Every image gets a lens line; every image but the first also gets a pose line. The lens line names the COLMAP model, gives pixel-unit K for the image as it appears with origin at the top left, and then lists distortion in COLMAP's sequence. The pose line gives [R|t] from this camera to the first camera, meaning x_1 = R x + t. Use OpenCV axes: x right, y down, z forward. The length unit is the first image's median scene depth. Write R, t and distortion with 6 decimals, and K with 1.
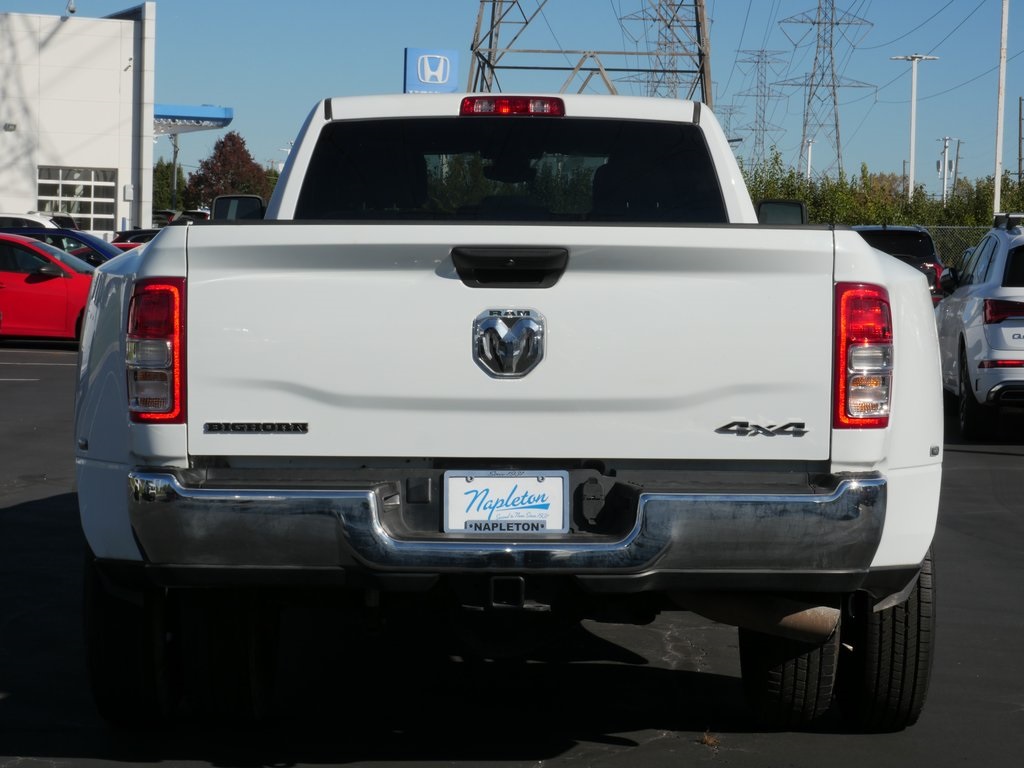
lens RADIAL K [[2286.2, 0, 510.1], [0, 2286.2, 385.0], [0, 0, 1]] dist [0.021688, 0.000000]
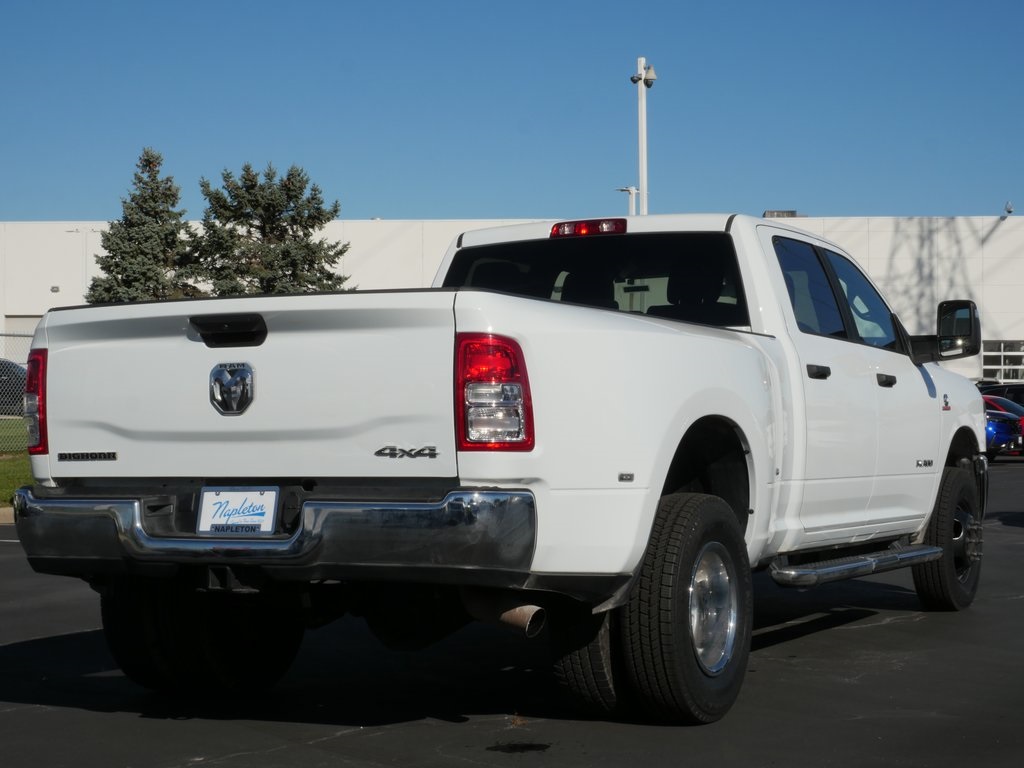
lens RADIAL K [[1892.5, 0, 514.9], [0, 1892.5, 385.3], [0, 0, 1]] dist [0.038241, 0.000000]
pose [[0.891093, -0.029646, -0.452851, 0.632560], [-0.004424, 0.997249, -0.073990, 0.059103], [0.453799, 0.067936, 0.888511, 0.104313]]
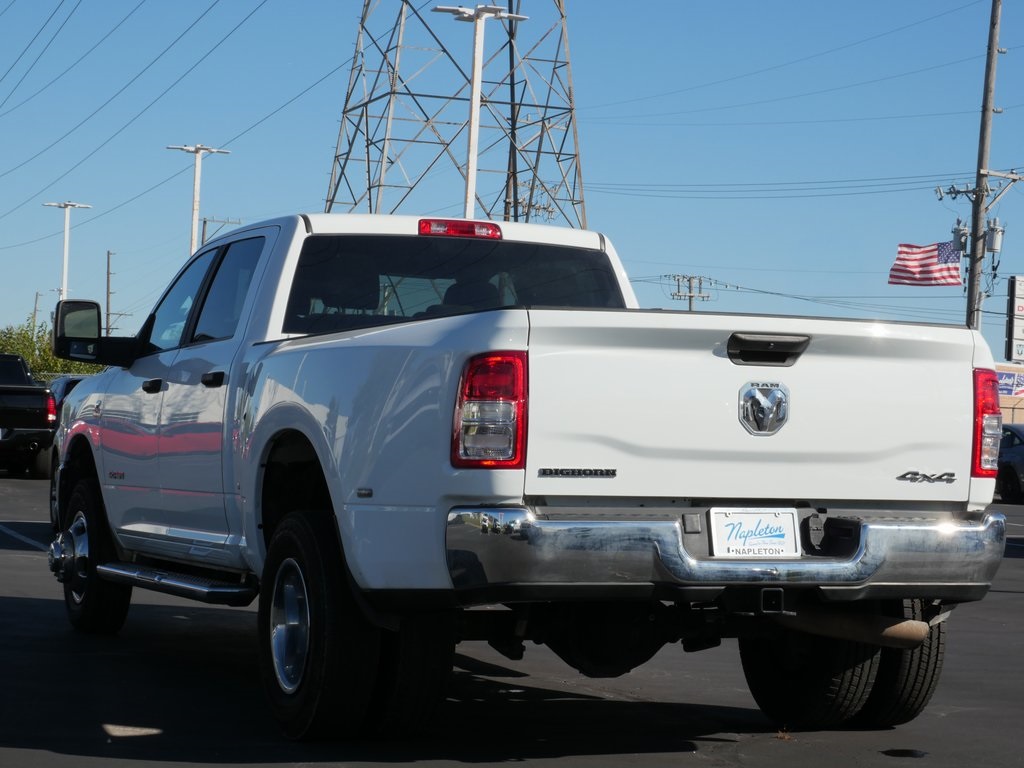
lens RADIAL K [[2364.2, 0, 512.8], [0, 2364.2, 383.0], [0, 0, 1]] dist [0.073133, 0.000000]
pose [[0.925407, 0.022877, 0.378284, -0.633033], [0.002975, 0.997707, -0.067617, 0.056897], [-0.378963, 0.063699, 0.923217, -0.181605]]
